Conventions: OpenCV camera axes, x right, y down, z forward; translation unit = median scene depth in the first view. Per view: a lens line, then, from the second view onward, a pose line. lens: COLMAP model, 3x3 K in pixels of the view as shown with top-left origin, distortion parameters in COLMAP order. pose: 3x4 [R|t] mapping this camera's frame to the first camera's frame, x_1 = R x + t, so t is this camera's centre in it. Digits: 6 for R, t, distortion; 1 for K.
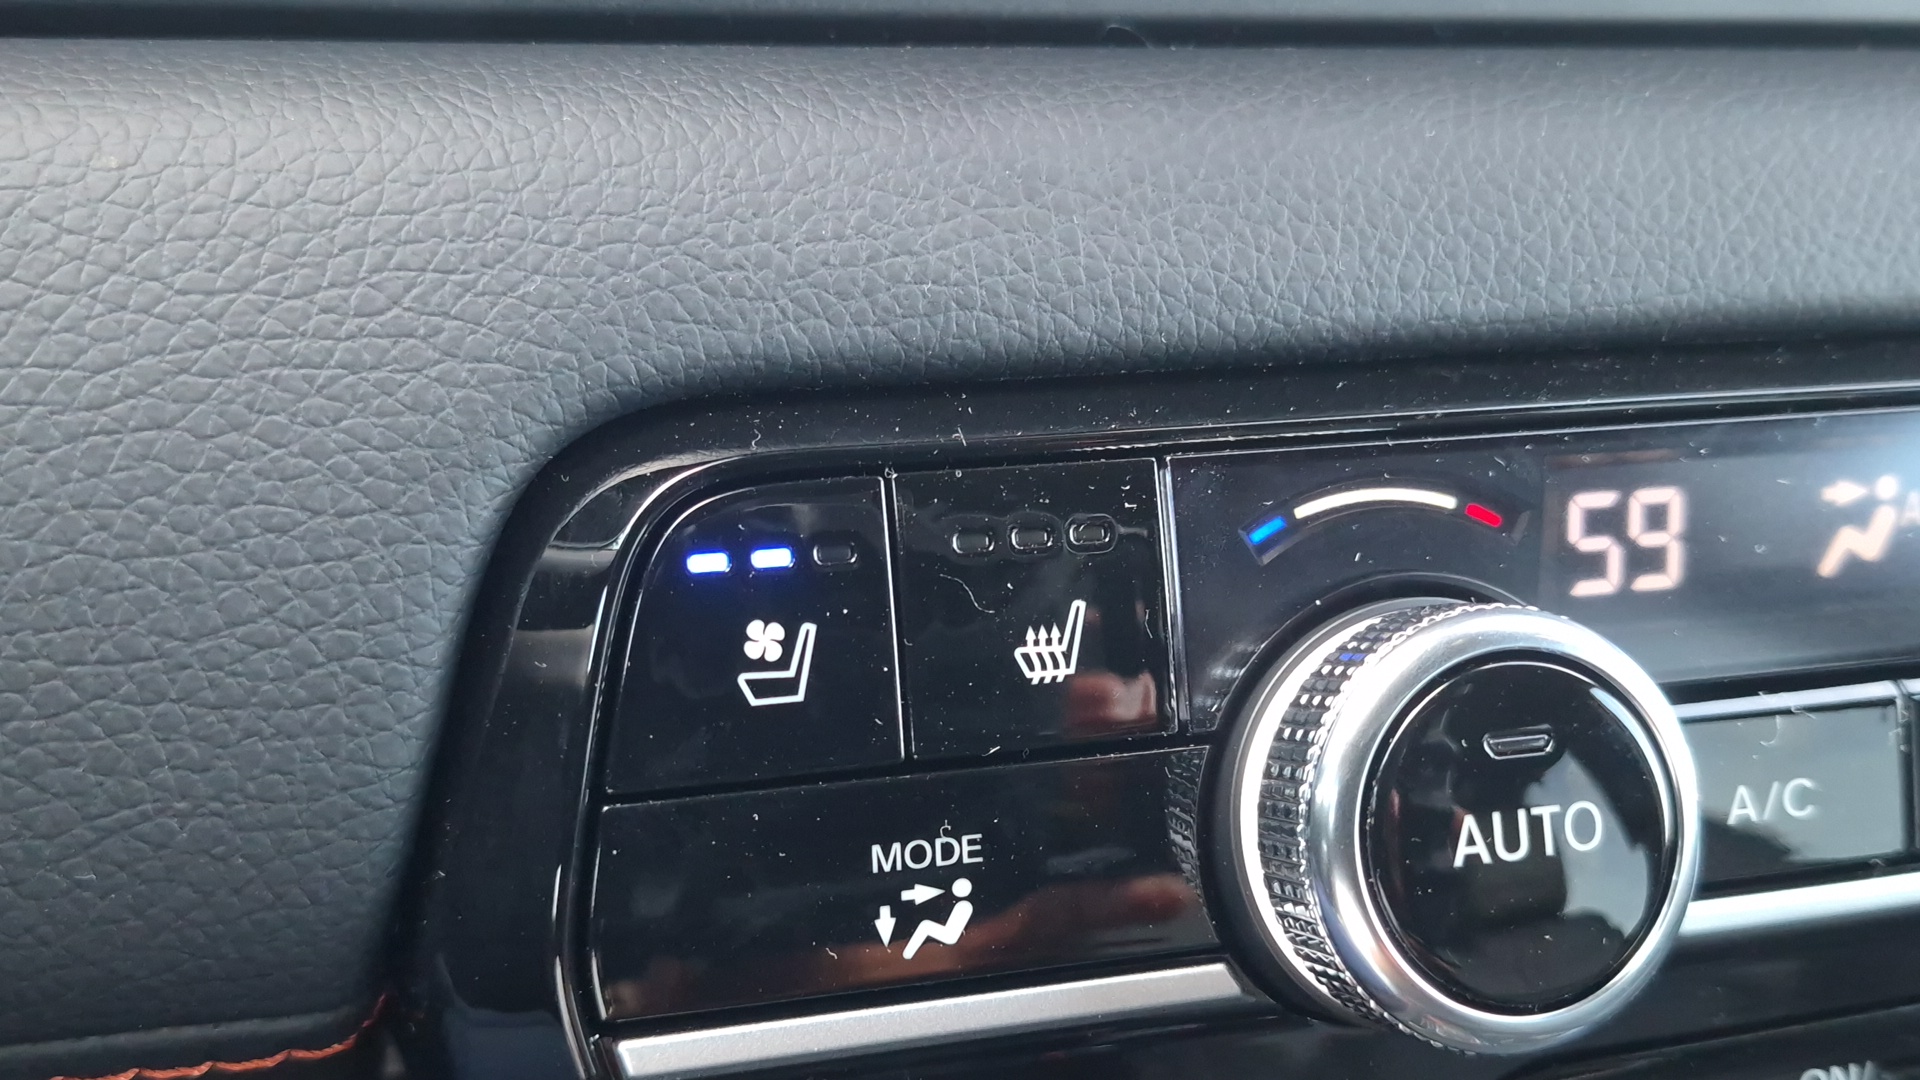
lens RADIAL K [[2113.9, 0, 947.4], [0, 2113.9, 541.5], [0, 0, 1]] dist [0.071645, 0.000000]
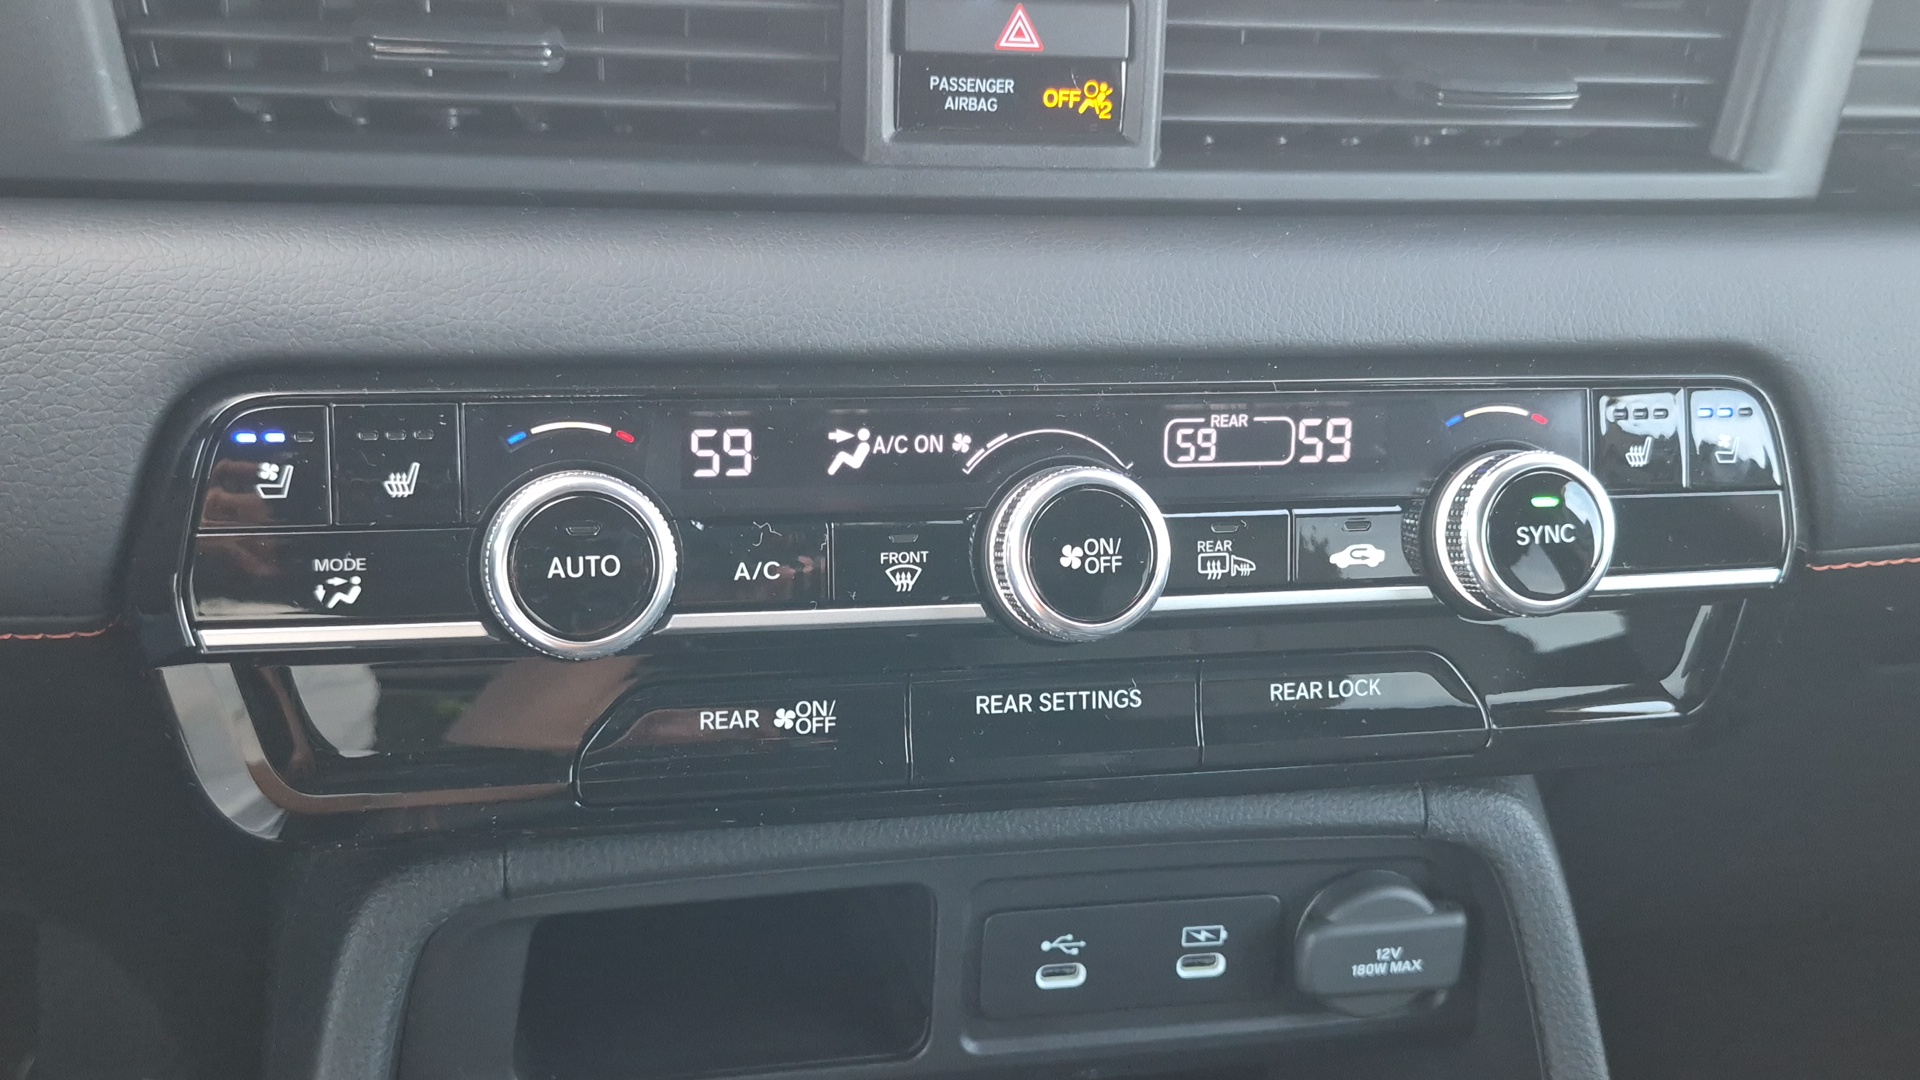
lens RADIAL K [[2113.9, 0, 945.2], [0, 2113.9, 550.0], [0, 0, 1]] dist [0.071645, 0.000000]
pose [[0.997102, 0.049005, -0.058190, 0.813596], [-0.046936, 0.998235, 0.036396, 0.011477], [0.059871, -0.033559, 0.997642, -1.359292]]
